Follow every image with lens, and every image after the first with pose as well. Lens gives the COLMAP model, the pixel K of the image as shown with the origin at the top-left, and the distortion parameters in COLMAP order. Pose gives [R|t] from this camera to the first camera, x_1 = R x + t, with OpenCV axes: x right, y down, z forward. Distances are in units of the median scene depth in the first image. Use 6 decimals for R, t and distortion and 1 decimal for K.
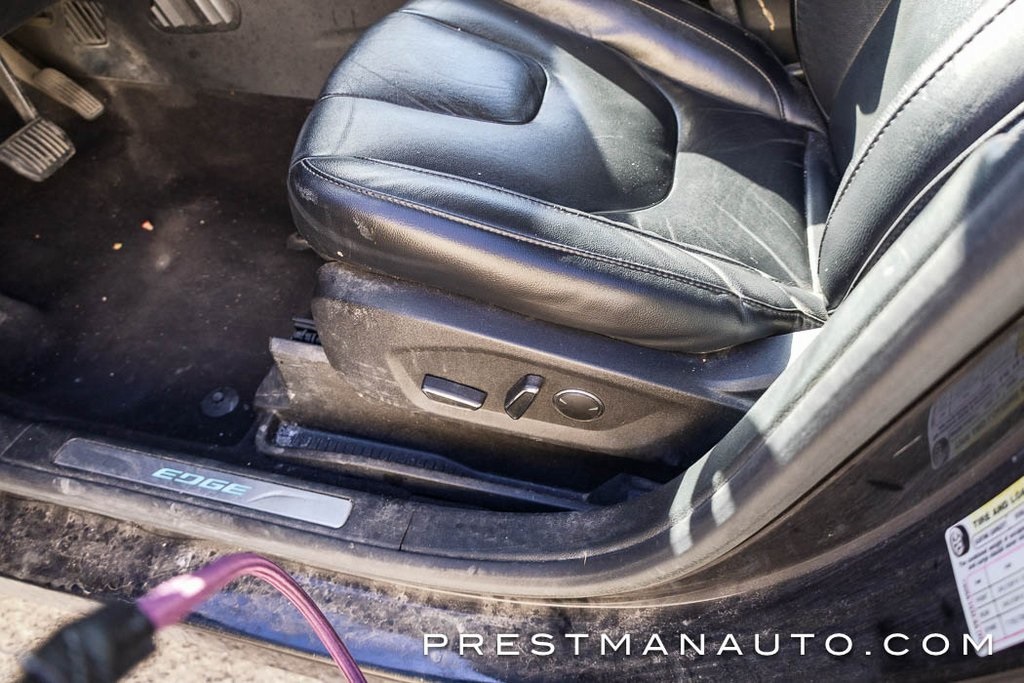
lens RADIAL K [[660.9, 0, 512.0], [0, 660.9, 341.5], [0, 0, 1]] dist [-0.001141, 0.002241]
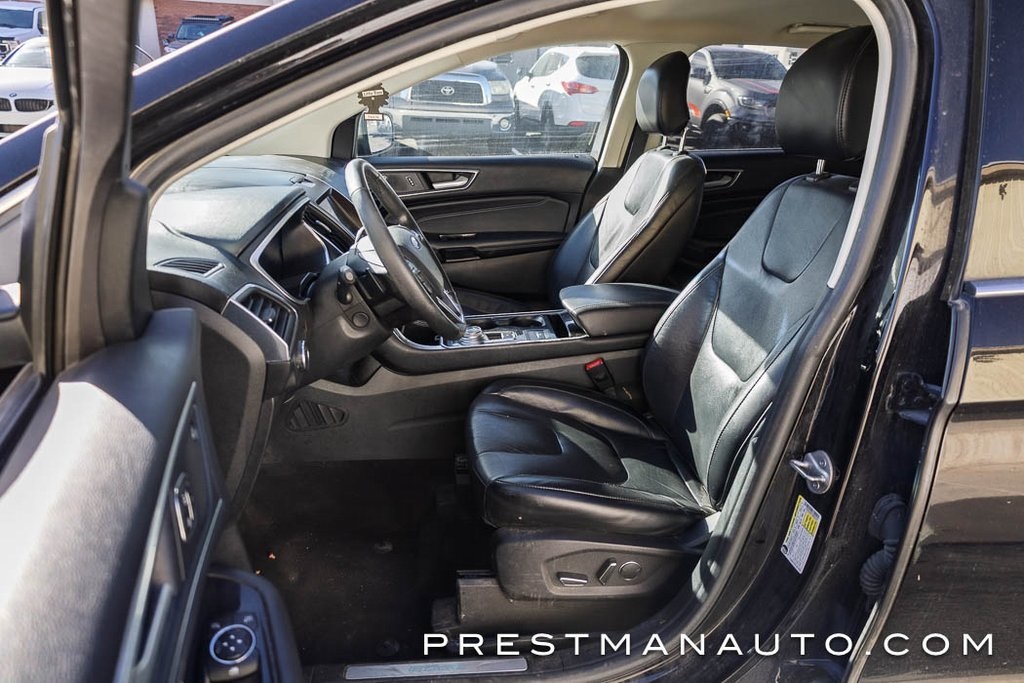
lens RADIAL K [[660.9, 0, 512.0], [0, 660.9, 341.5], [0, 0, 1]] dist [-0.001141, 0.002241]
pose [[0.943409, -0.066693, 0.324857, -0.772032], [0.212651, 0.873332, -0.438259, 0.256424], [-0.254479, 0.482539, 0.838091, -0.923103]]
